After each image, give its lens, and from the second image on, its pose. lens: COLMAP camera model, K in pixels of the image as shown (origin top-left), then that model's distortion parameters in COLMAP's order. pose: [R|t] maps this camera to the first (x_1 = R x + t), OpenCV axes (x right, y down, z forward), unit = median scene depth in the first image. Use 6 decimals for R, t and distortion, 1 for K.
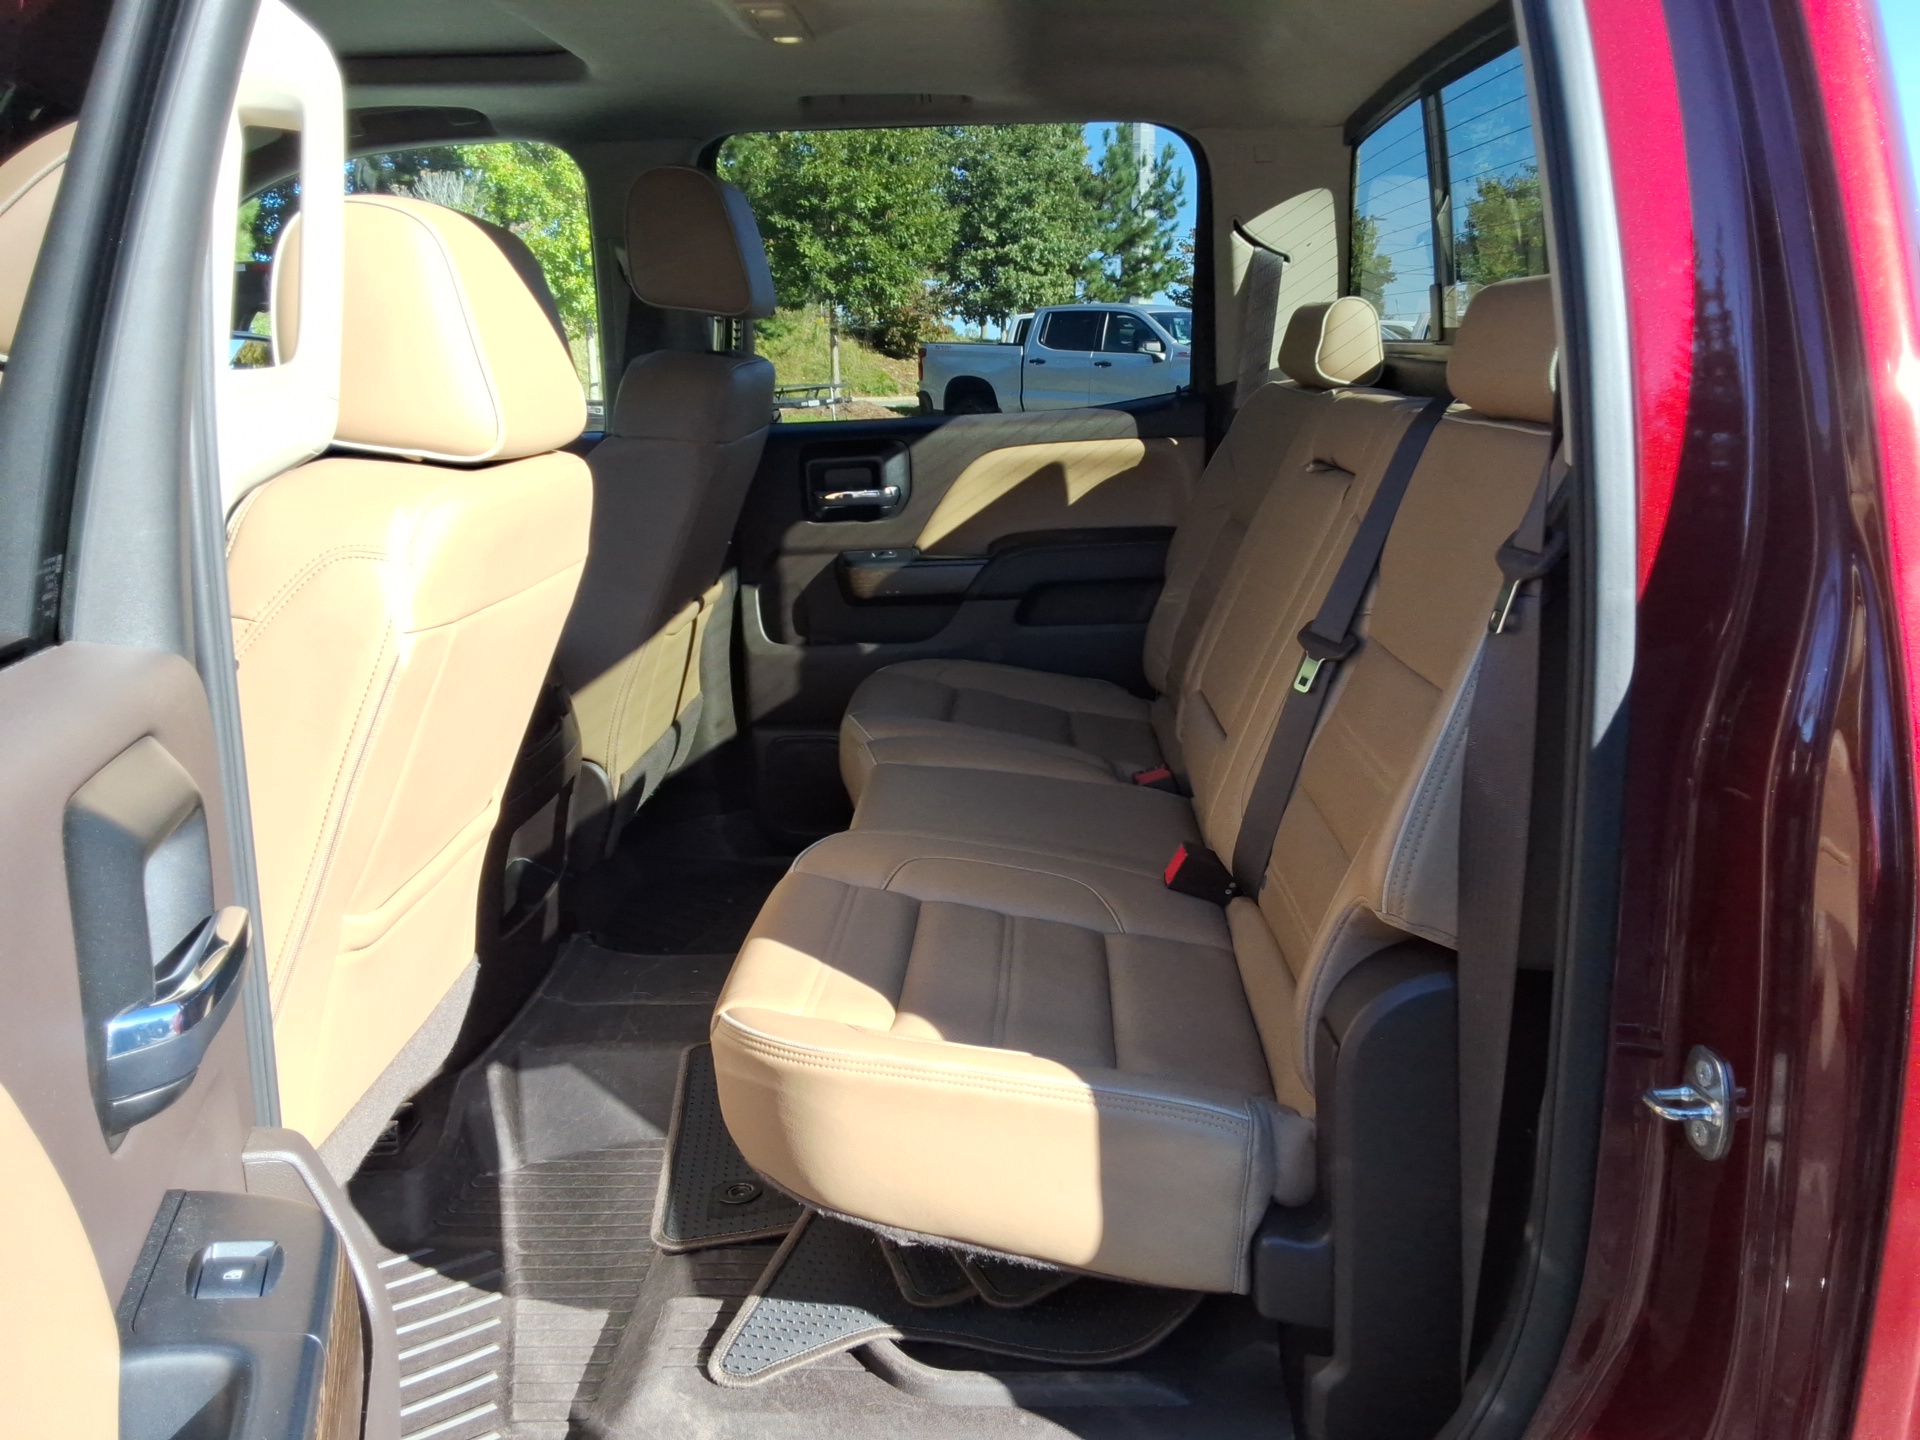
lens RADIAL K [[1547.3, 0, 962.6], [0, 1547.3, 700.4], [0, 0, 1]] dist [0.140221, -0.249847]
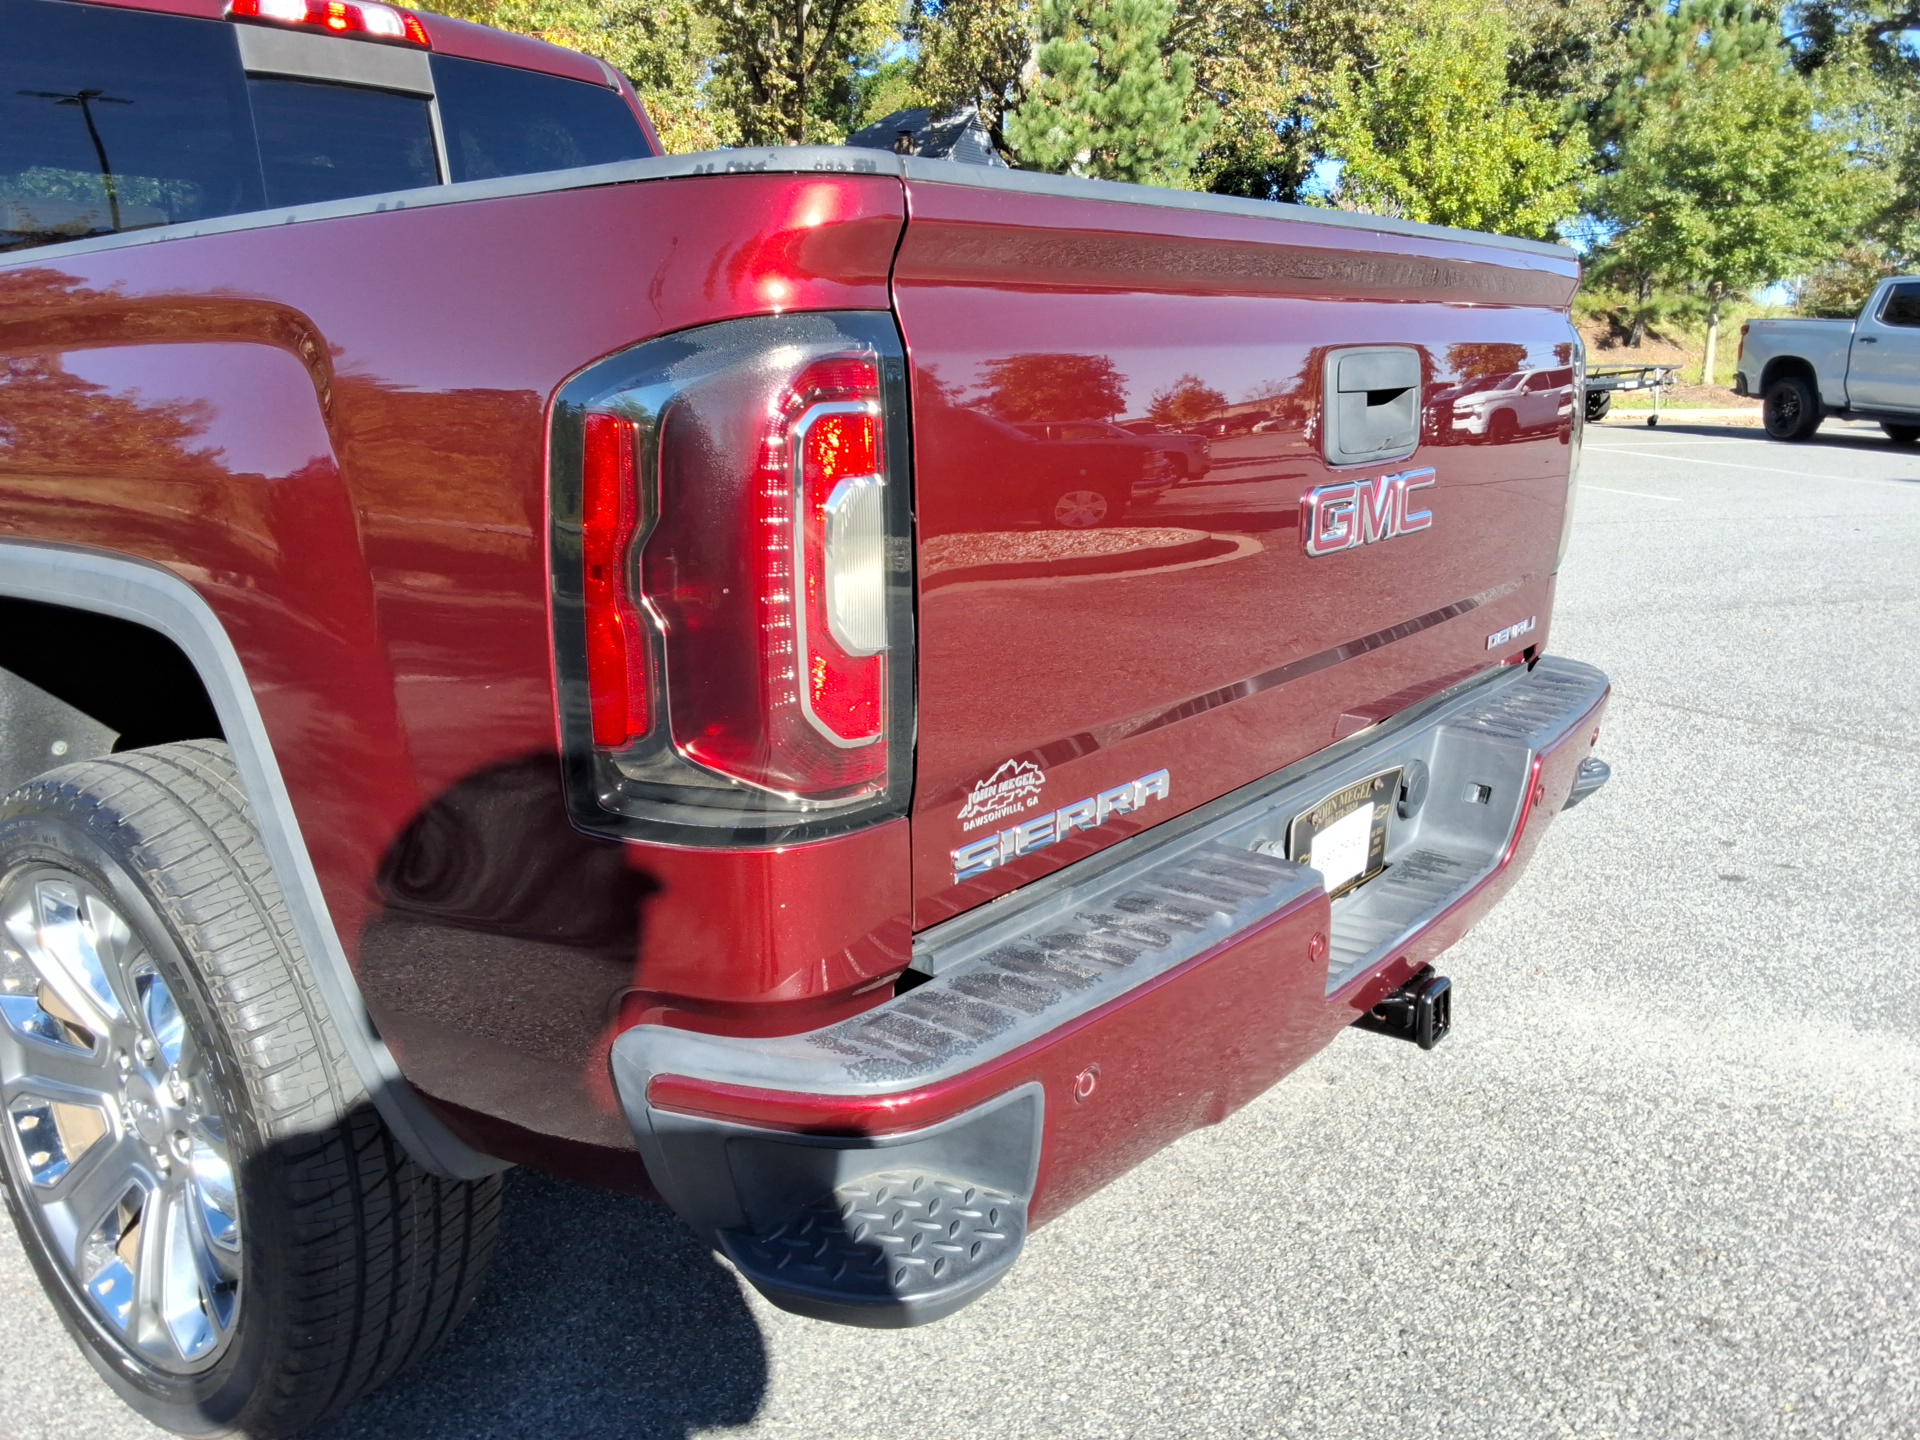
lens RADIAL K [[1549.3, 0, 980.3], [0, 1549.3, 693.4], [0, 0, 1]] dist [0.114967, -0.190507]
pose [[0.817390, 0.135202, -0.559994, 0.117836], [-0.134145, 0.990019, 0.043221, 0.003794], [0.560249, 0.039792, 0.827368, 0.004098]]
